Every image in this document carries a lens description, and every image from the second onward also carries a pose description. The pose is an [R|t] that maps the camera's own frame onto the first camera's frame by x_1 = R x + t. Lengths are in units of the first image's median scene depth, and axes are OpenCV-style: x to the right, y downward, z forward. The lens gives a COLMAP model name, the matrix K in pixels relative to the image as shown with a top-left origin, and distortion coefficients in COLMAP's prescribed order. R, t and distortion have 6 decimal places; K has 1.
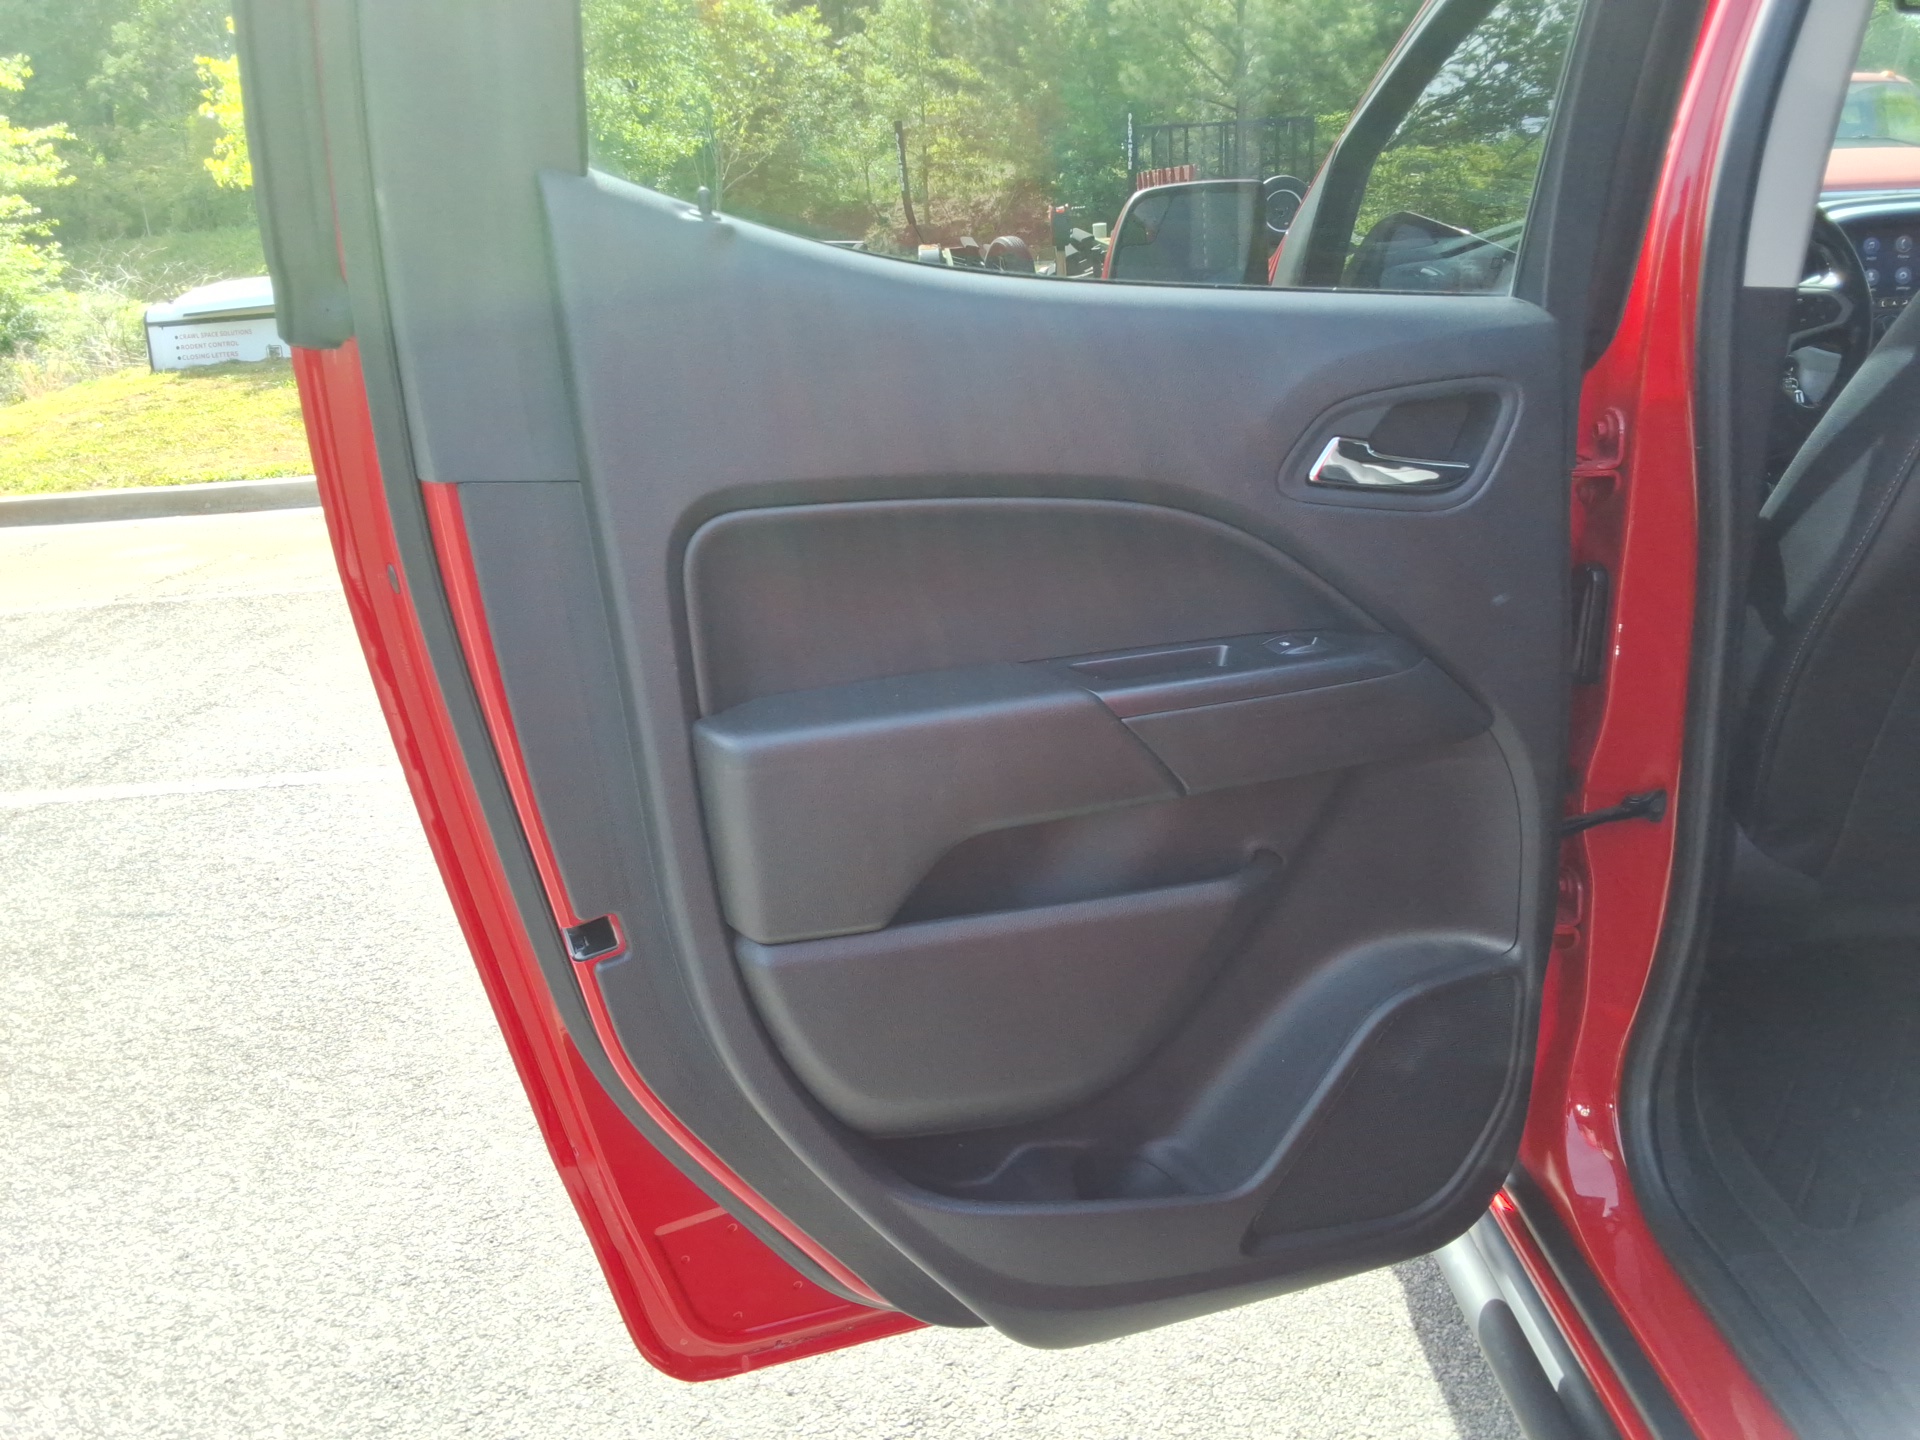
lens RADIAL K [[1547.9, 0, 980.0], [0, 1547.9, 703.7], [0, 0, 1]] dist [0.074962, -0.109426]
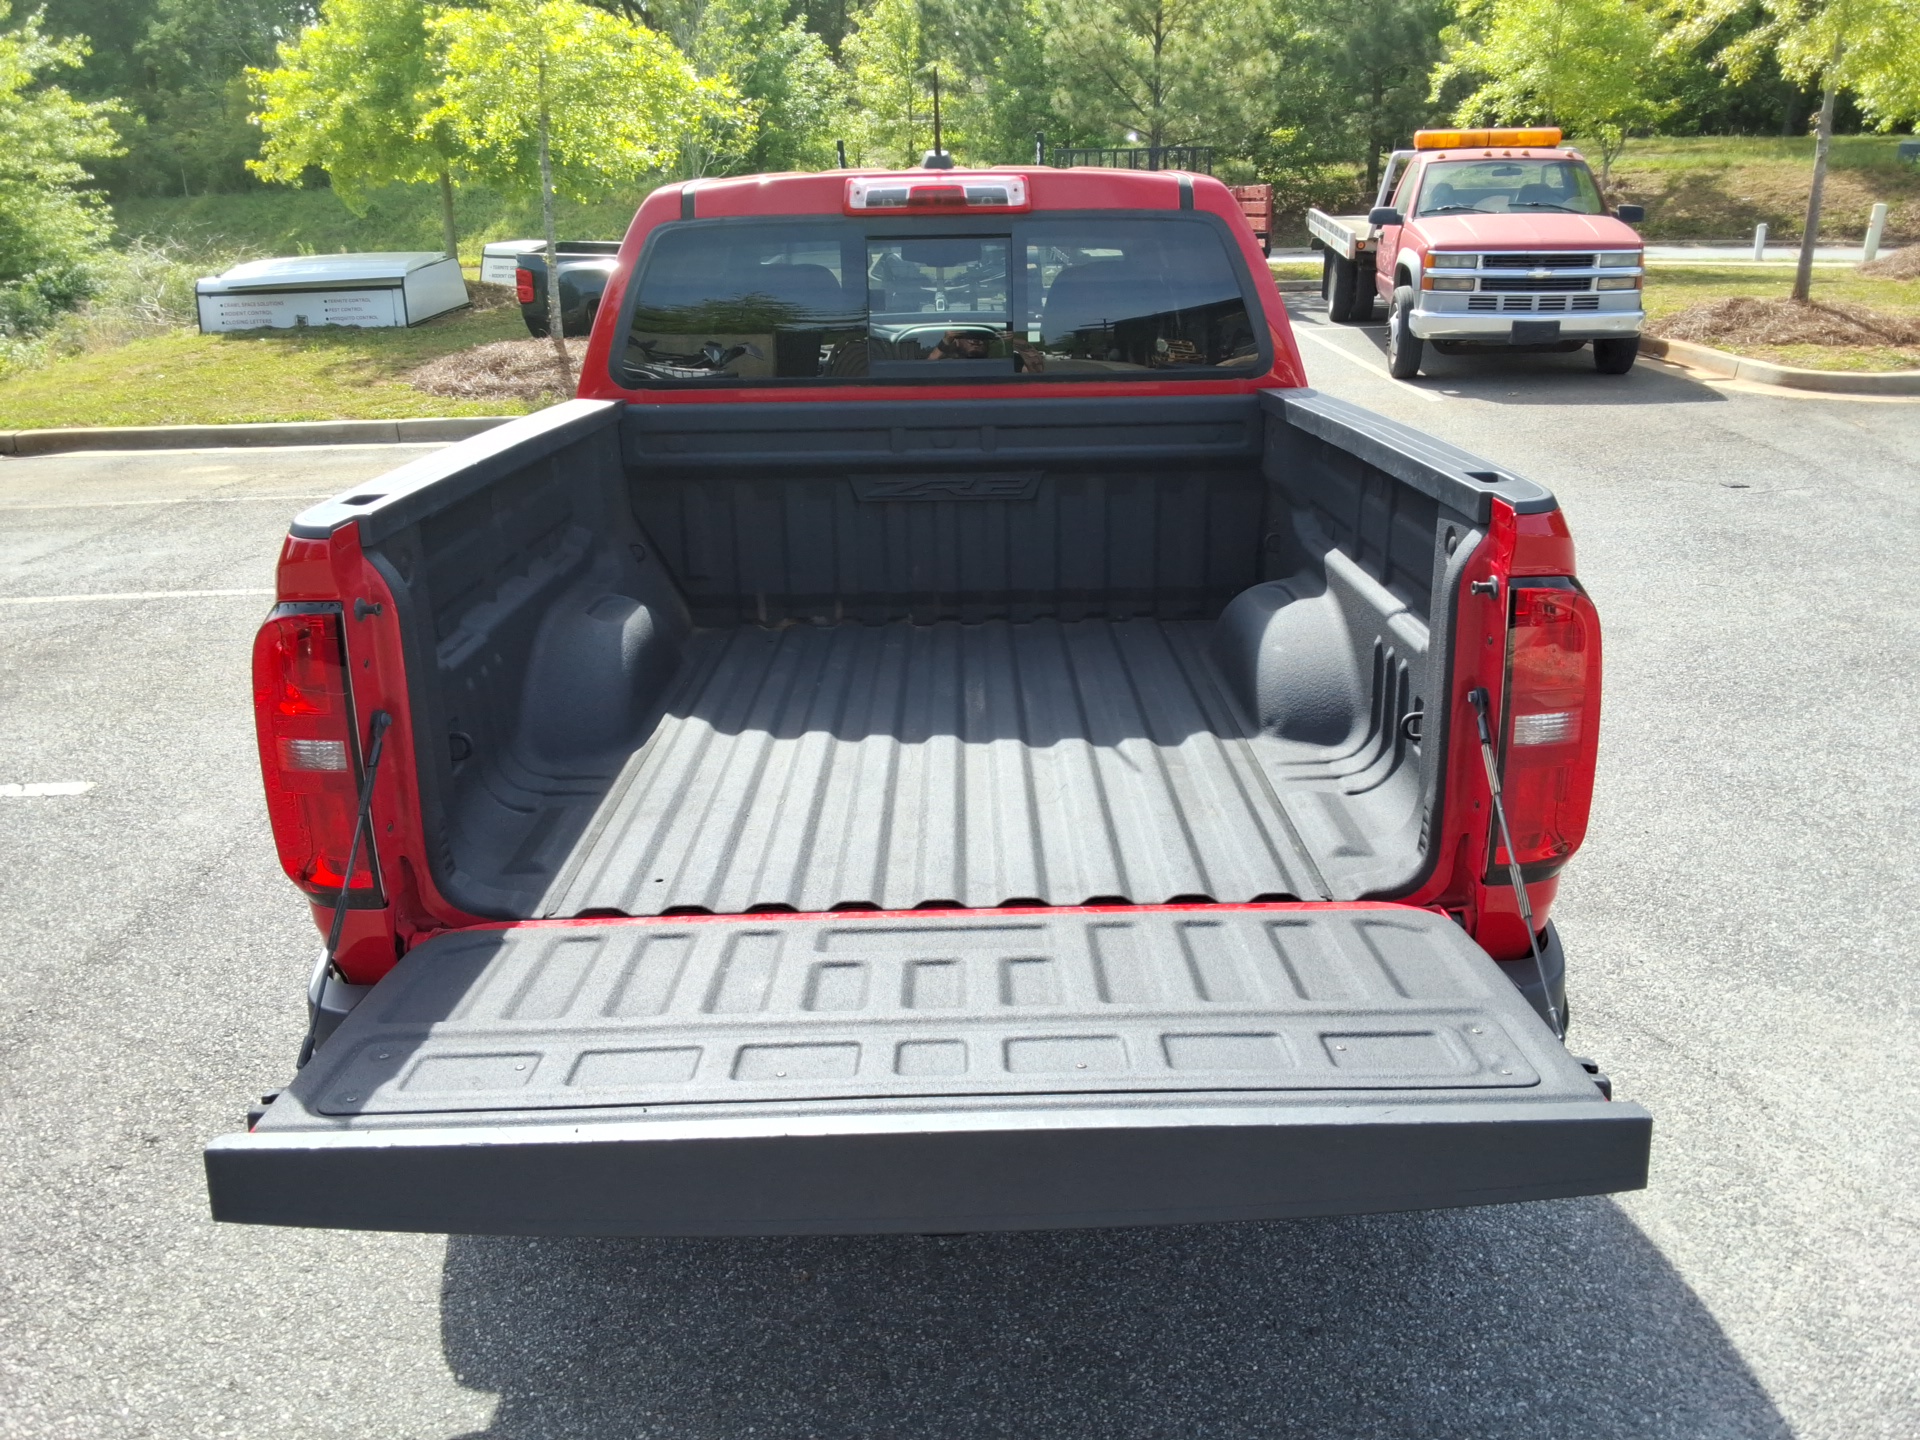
lens RADIAL K [[1546.4, 0, 972.4], [0, 1546.4, 705.5], [0, 0, 1]] dist [0.101610, -0.155055]
pose [[0.999144, 0.039487, -0.012342, 0.044572], [-0.039324, 0.999140, 0.013156, 0.017165], [0.012851, -0.012659, 0.999837, -0.099502]]
